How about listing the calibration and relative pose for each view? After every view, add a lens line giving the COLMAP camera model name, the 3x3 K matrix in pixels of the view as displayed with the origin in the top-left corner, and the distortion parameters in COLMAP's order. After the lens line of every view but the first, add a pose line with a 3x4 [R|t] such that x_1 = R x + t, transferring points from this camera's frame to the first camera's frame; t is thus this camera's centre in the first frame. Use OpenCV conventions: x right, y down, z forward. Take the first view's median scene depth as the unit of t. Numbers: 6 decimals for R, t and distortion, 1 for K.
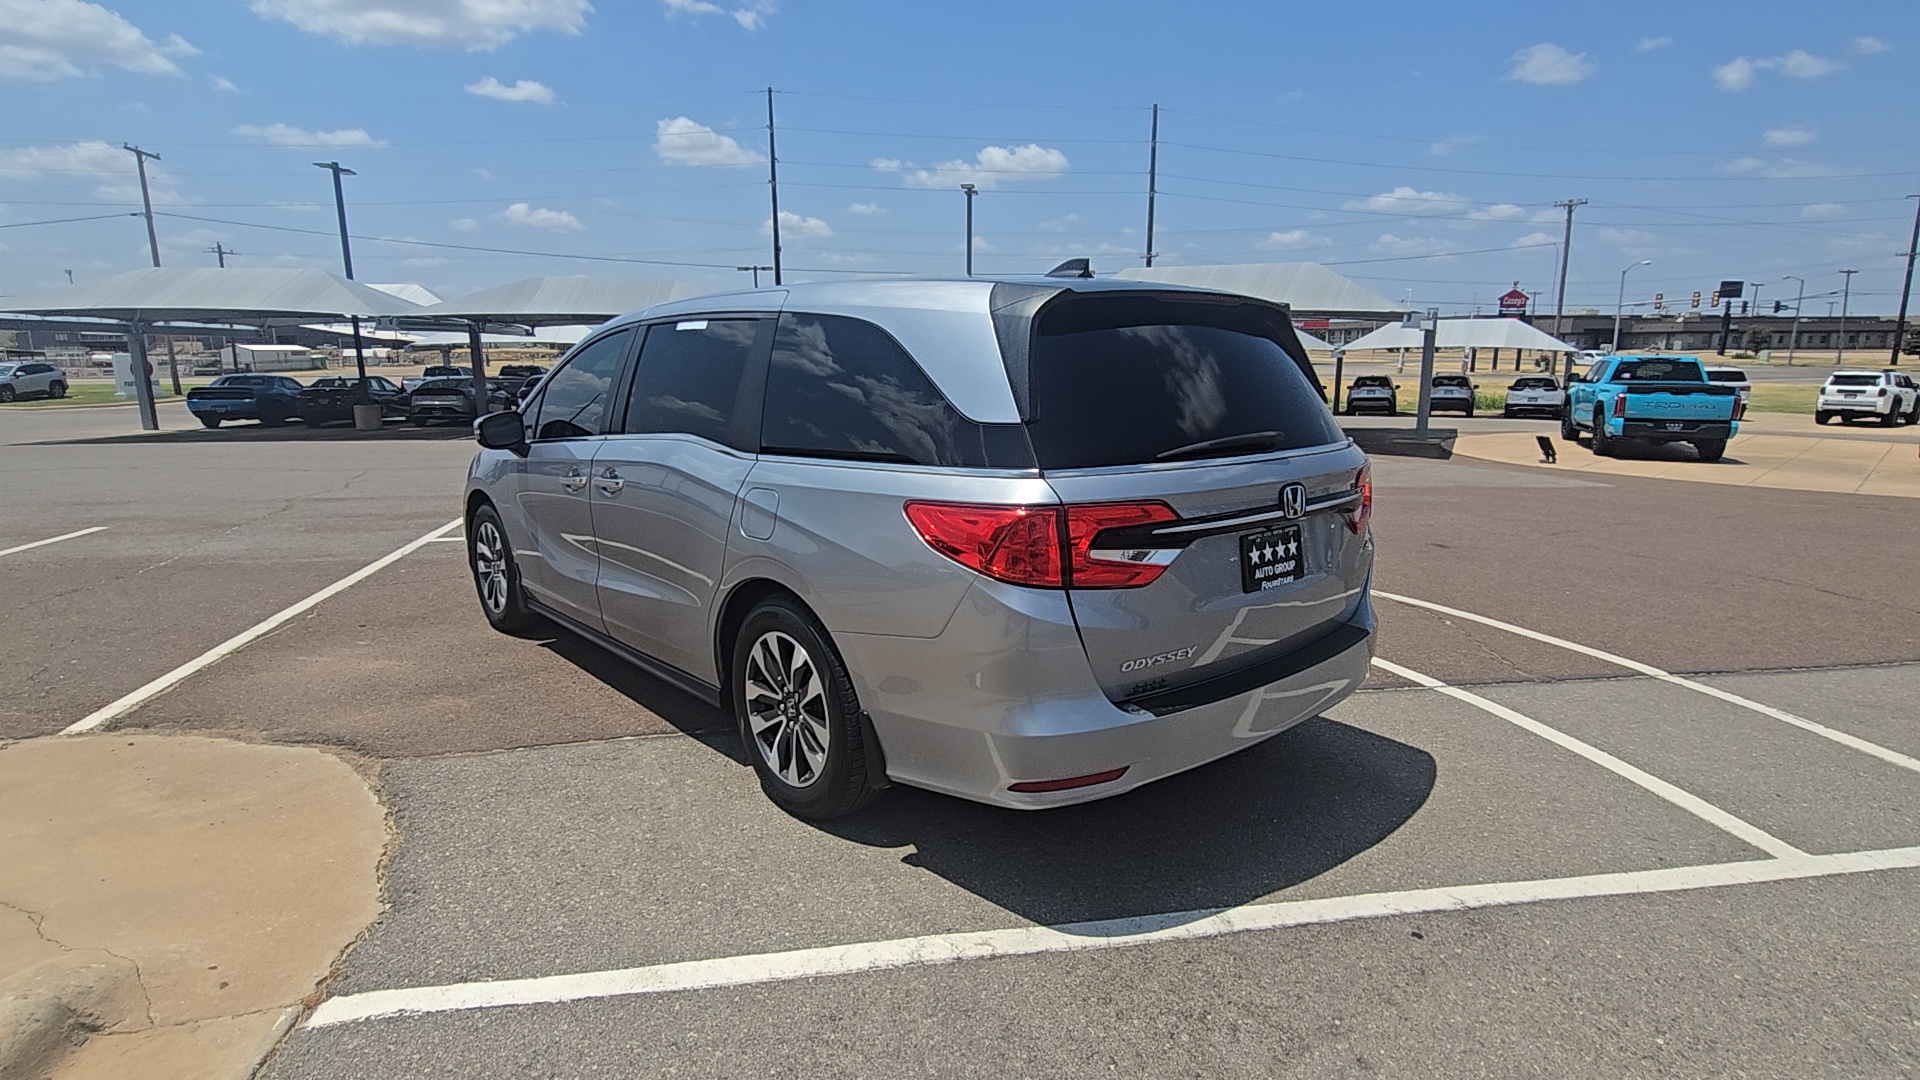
lens RADIAL K [[981.9, 0, 973.6], [0, 981.9, 571.8], [0, 0, 1]] dist [0.002700, -0.001307]
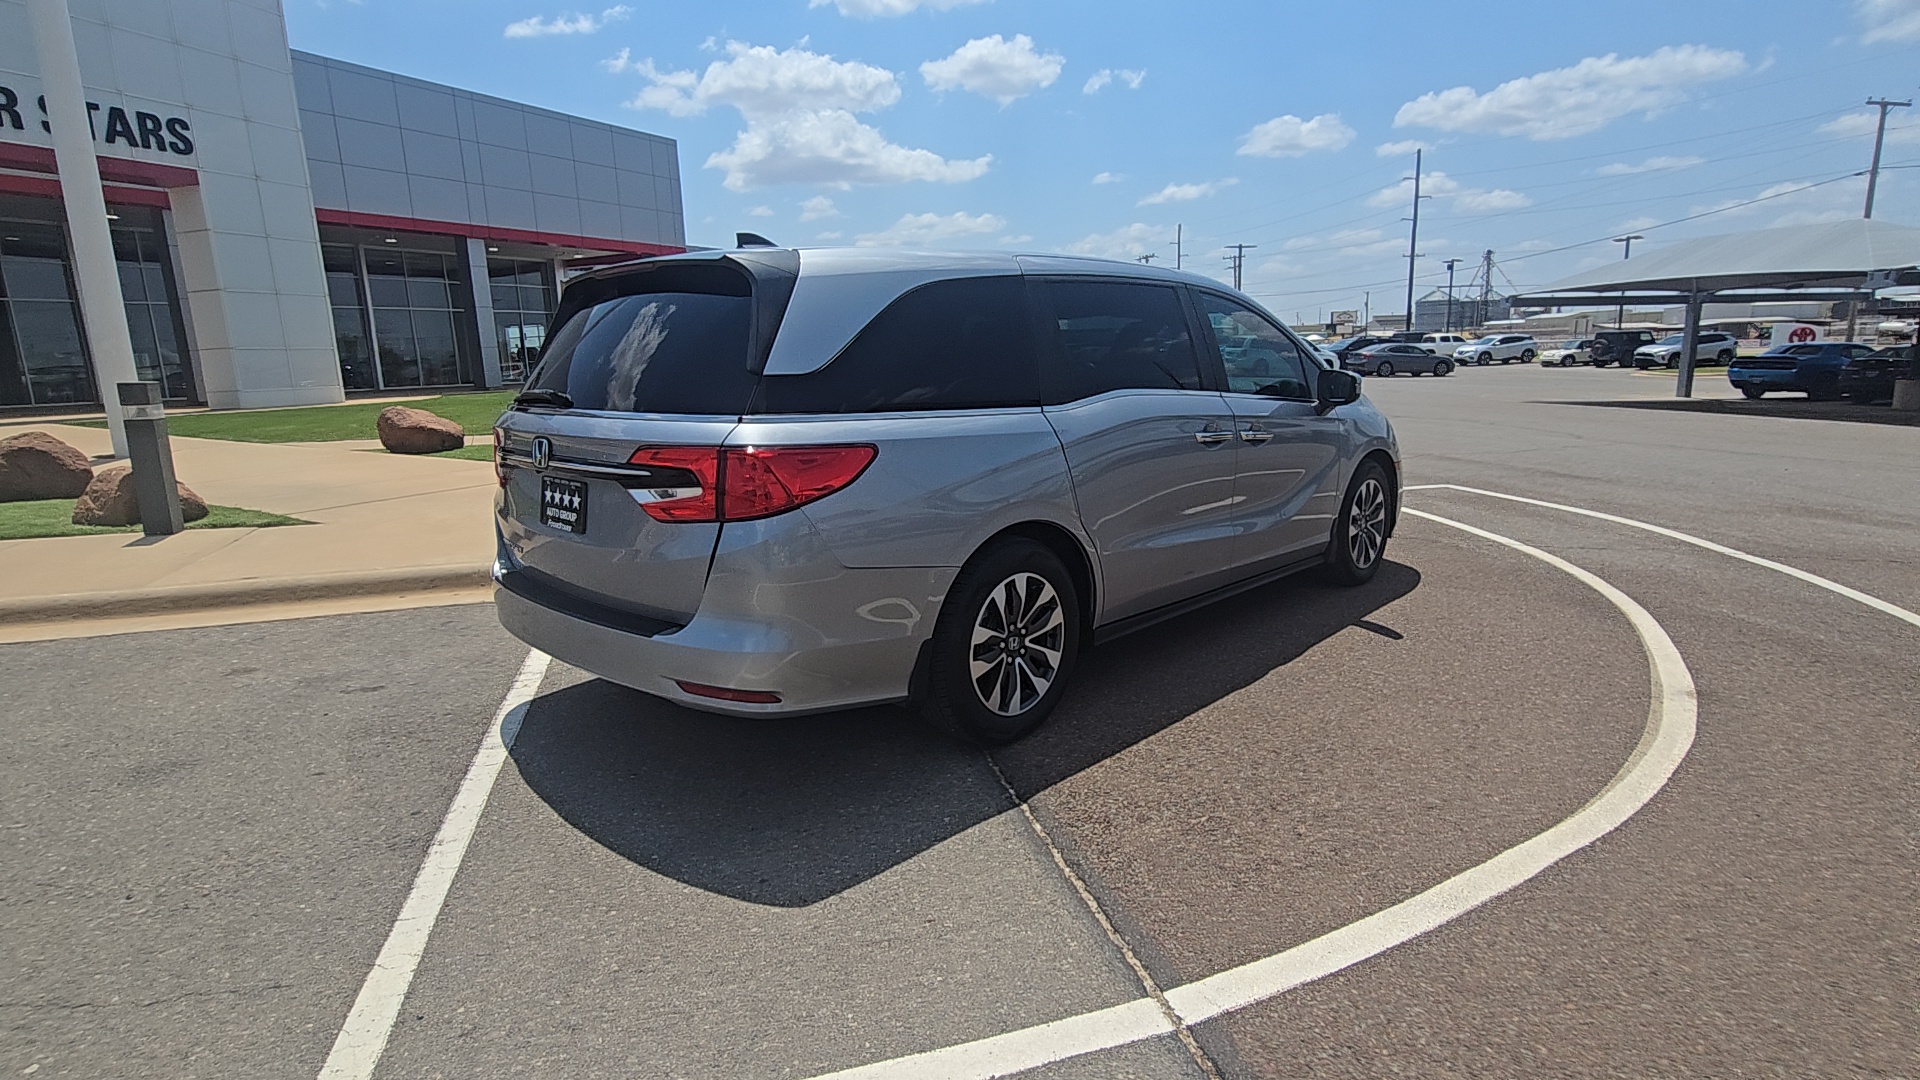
lens RADIAL K [[981.9, 0, 947.6], [0, 981.9, 586.5], [0, 0, 1]] dist [0.002700, -0.001307]
pose [[0.043977, 0.234307, -0.971168, 0.153853], [-0.191934, 0.955981, 0.221951, -0.027537], [0.980422, 0.176640, 0.087013, 0.144834]]
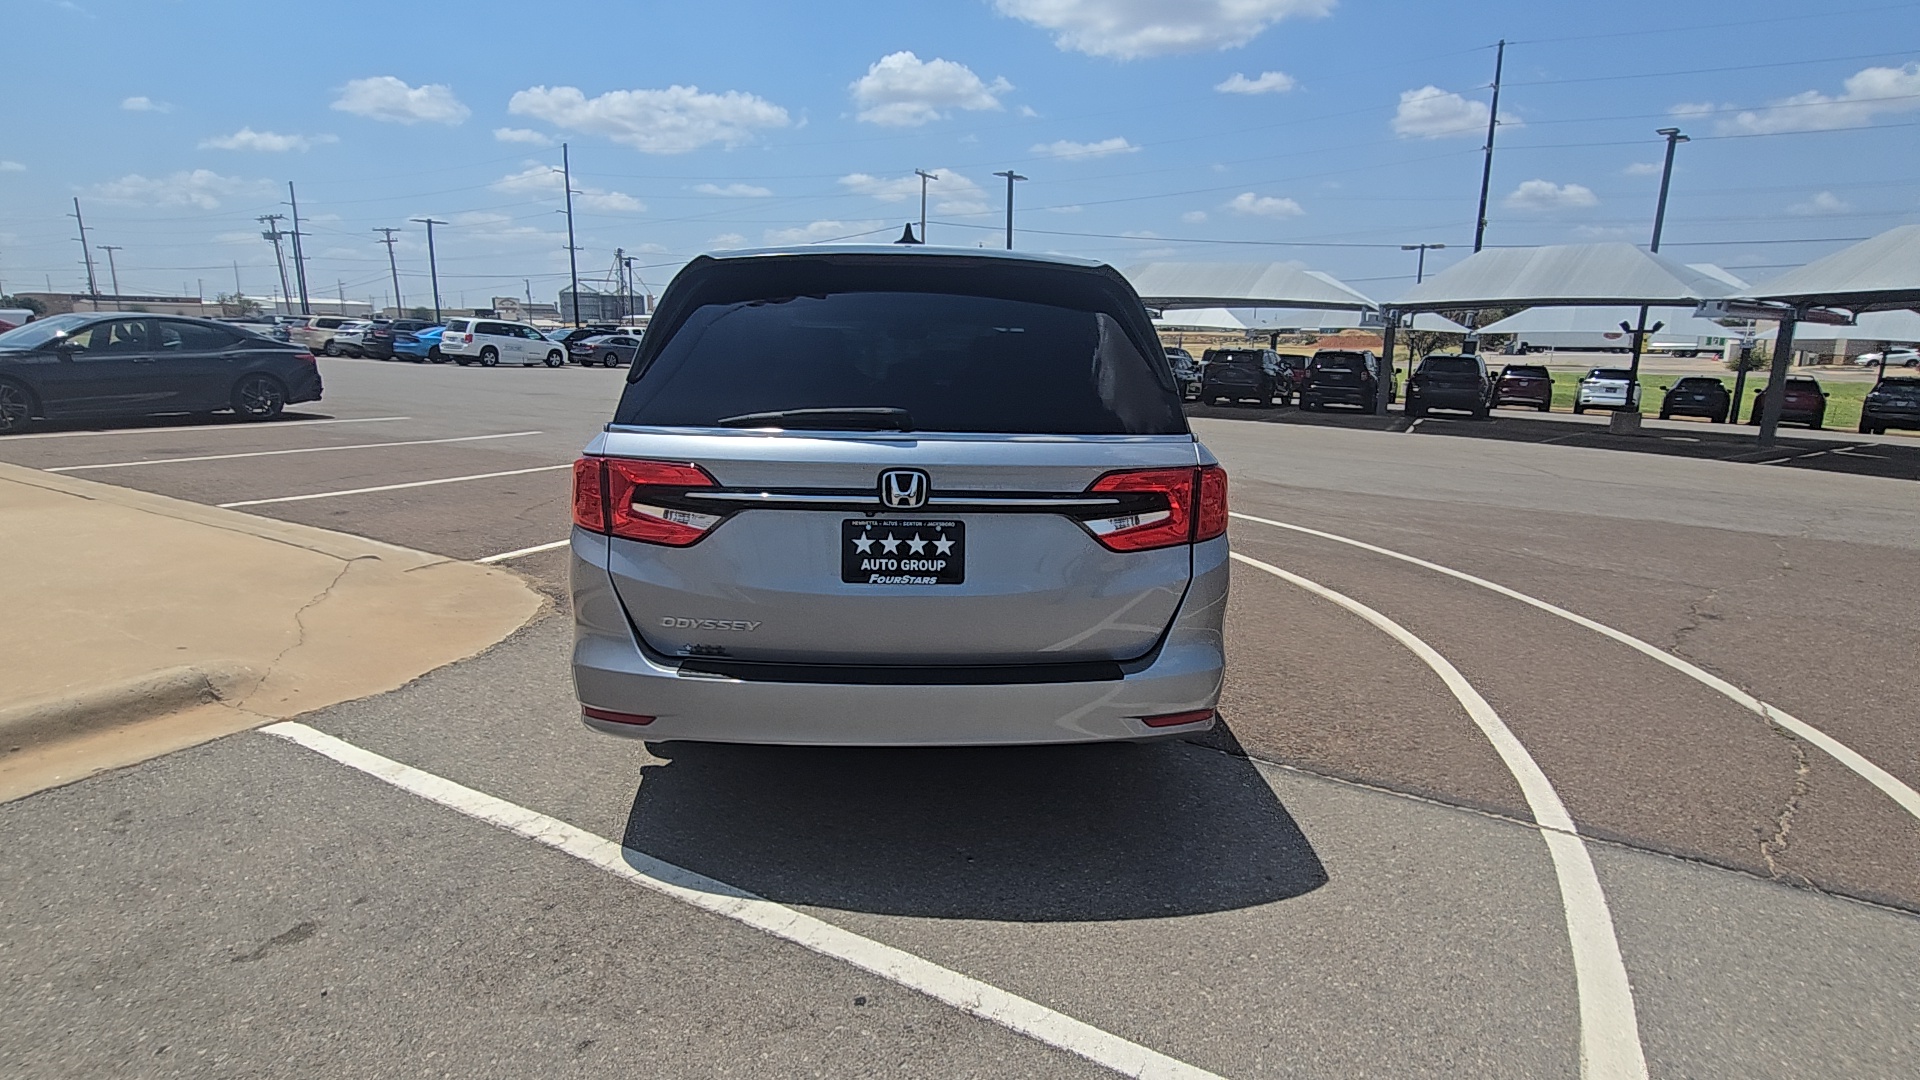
lens RADIAL K [[981.9, 0, 959.3], [0, 981.9, 588.3], [0, 0, 1]] dist [0.002700, -0.001307]
pose [[0.767948, 0.174955, -0.616154, 0.096175], [-0.157040, 0.984040, 0.083688, -0.006861], [0.620962, 0.032493, 0.783167, 0.036323]]
